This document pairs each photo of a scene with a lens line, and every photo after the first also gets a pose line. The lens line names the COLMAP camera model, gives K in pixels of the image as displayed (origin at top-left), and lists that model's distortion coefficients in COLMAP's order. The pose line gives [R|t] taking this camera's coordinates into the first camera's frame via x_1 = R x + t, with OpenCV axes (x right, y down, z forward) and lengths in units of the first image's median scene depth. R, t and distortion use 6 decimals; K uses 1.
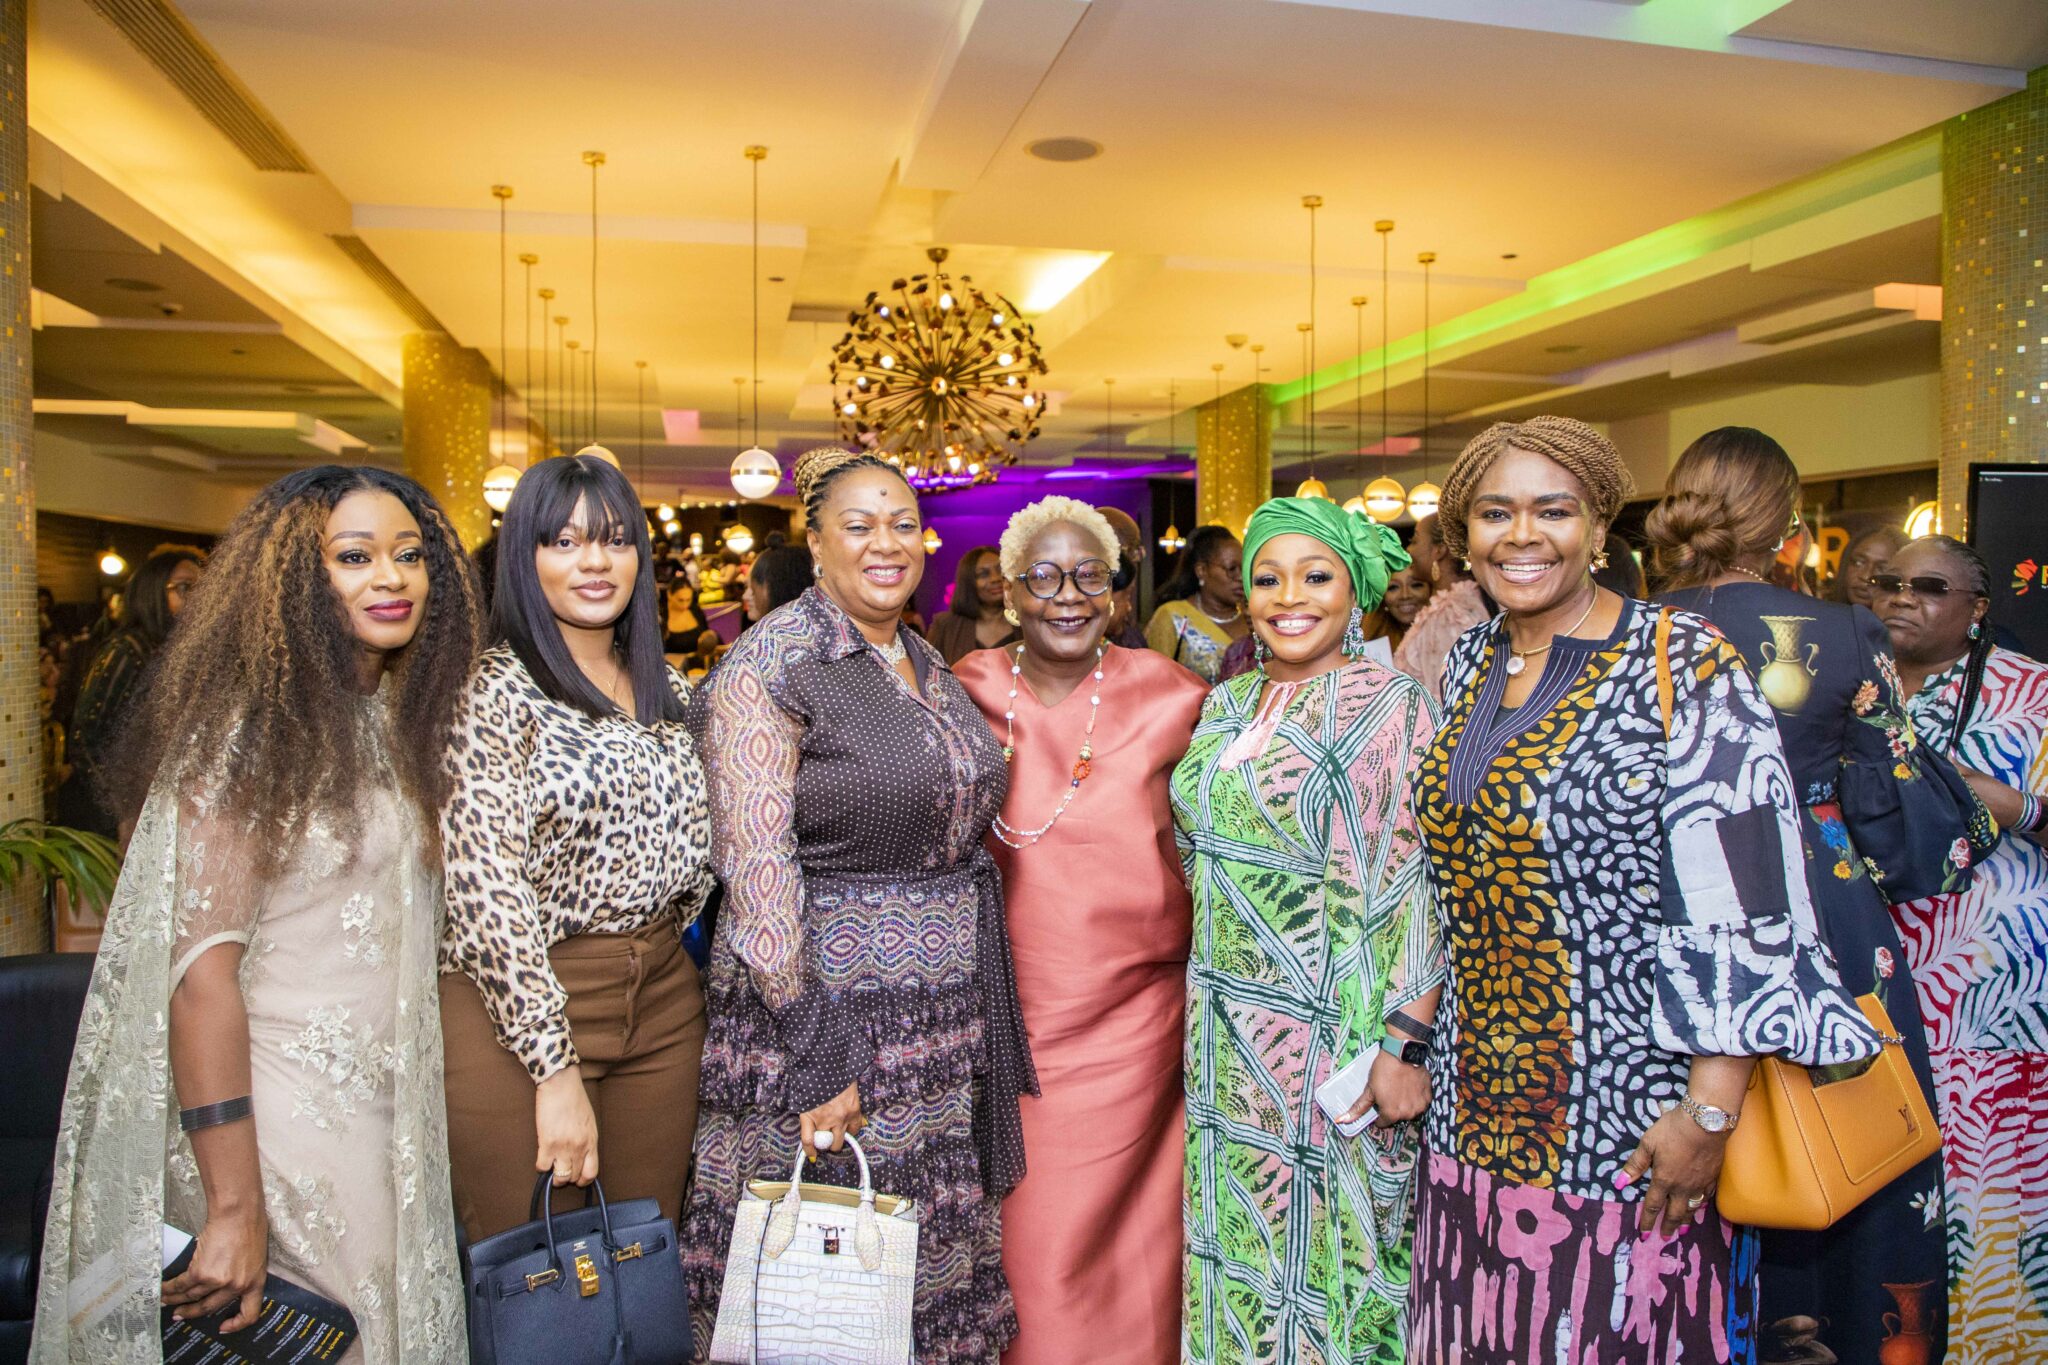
lens RADIAL K [[1396.0, 0, 1024.0], [0, 1396.0, 682.5], [0, 0, 1]] dist [-0.060036, 0.034927]
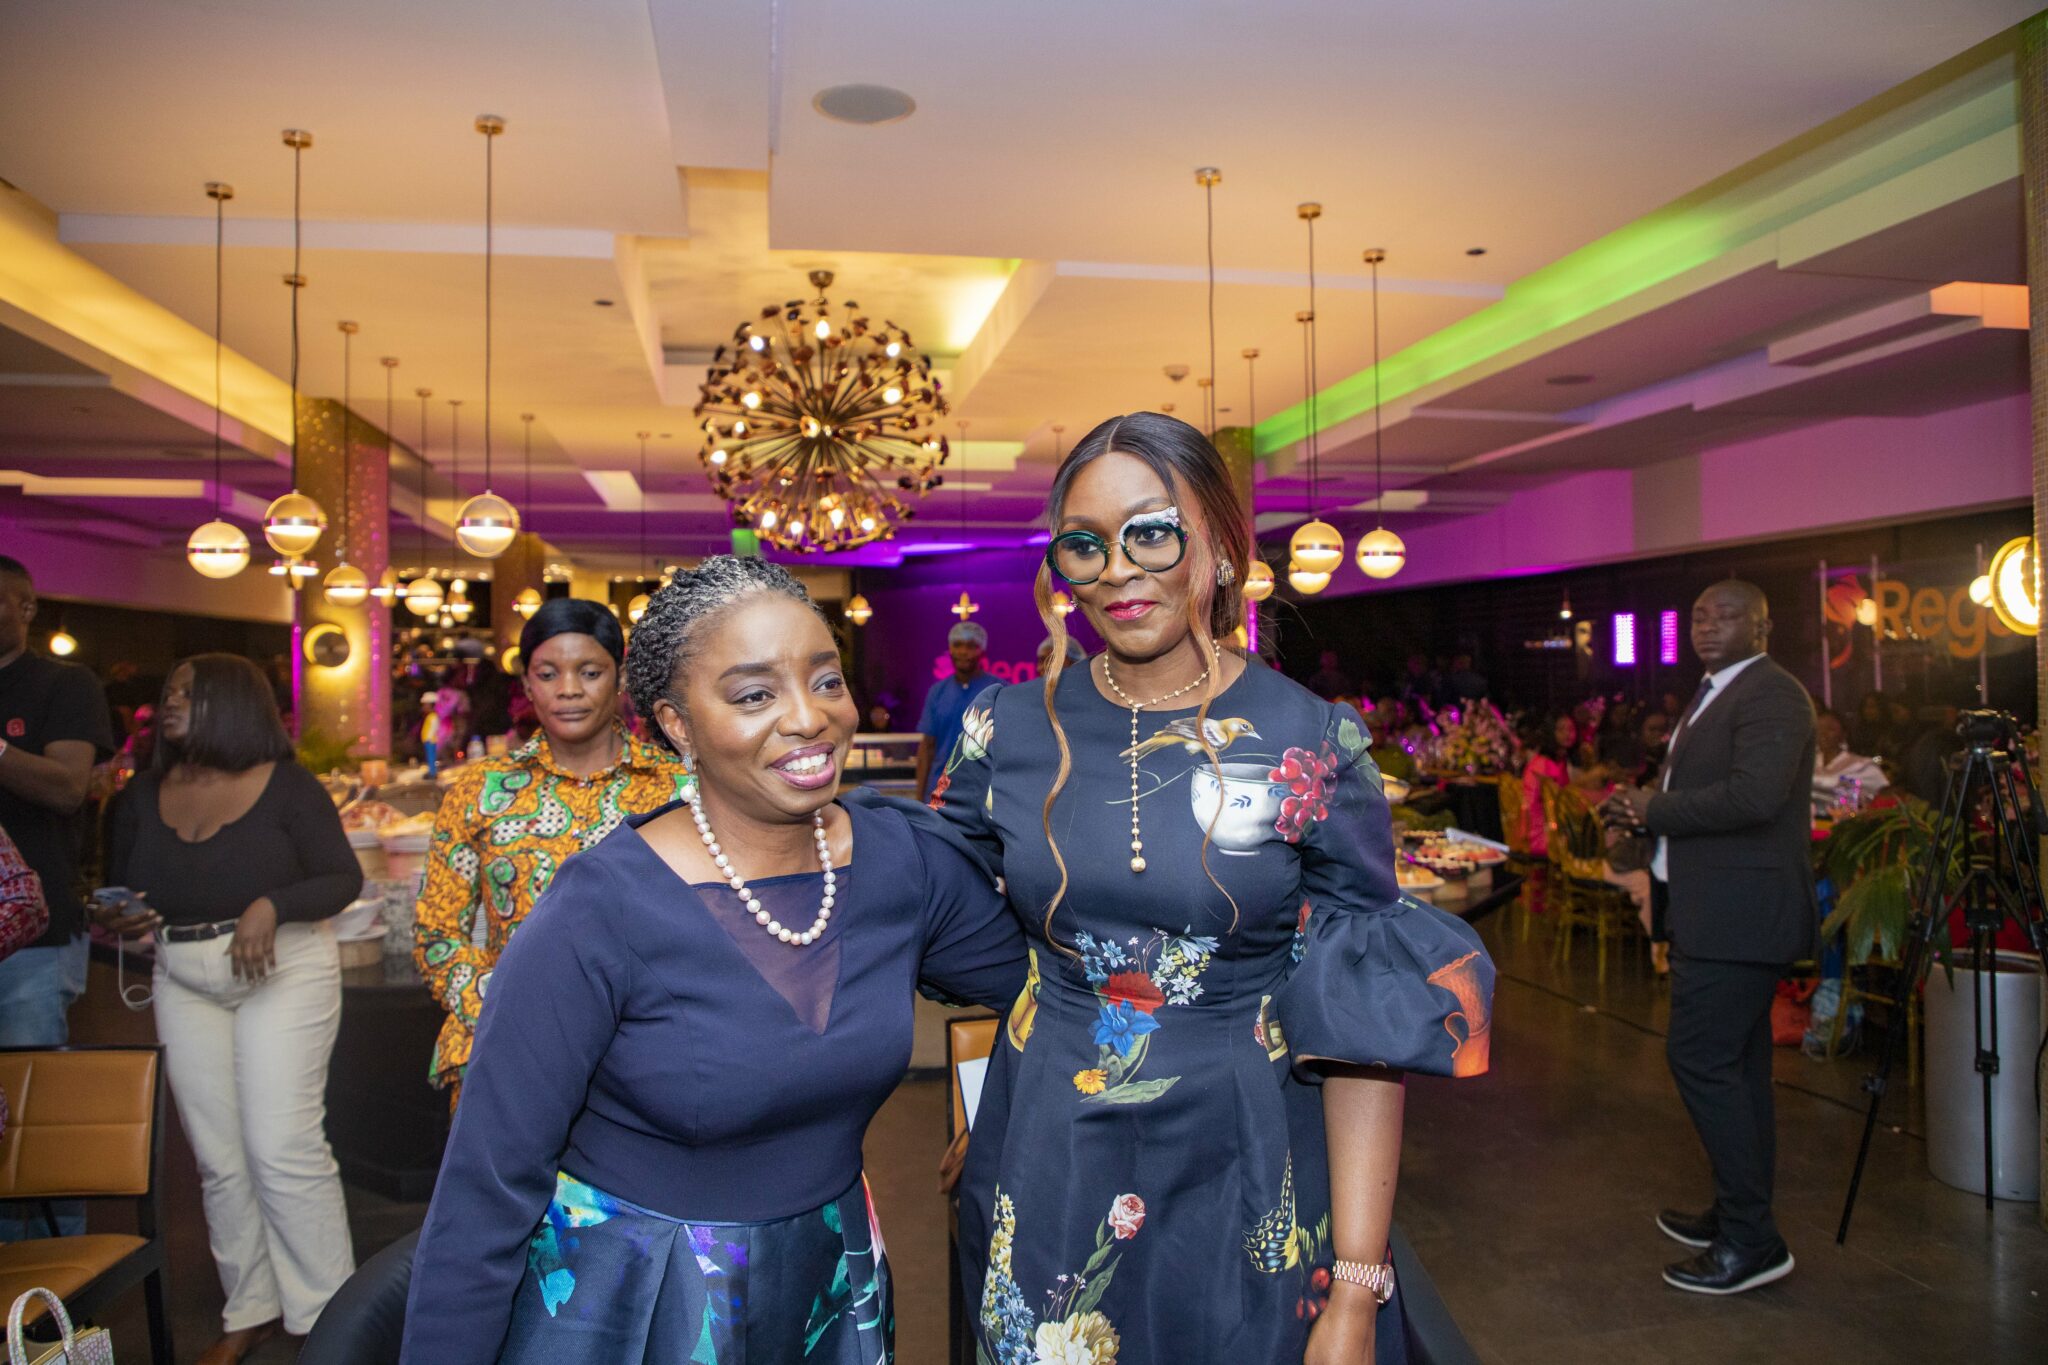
lens RADIAL K [[1396.0, 0, 1024.0], [0, 1396.0, 682.5], [0, 0, 1]] dist [-0.060036, 0.034927]
pose [[0.999398, -0.011113, -0.032870, 0.096913], [0.009478, 0.998730, -0.049487, -0.014186], [0.033378, 0.049146, 0.998234, 0.166678]]
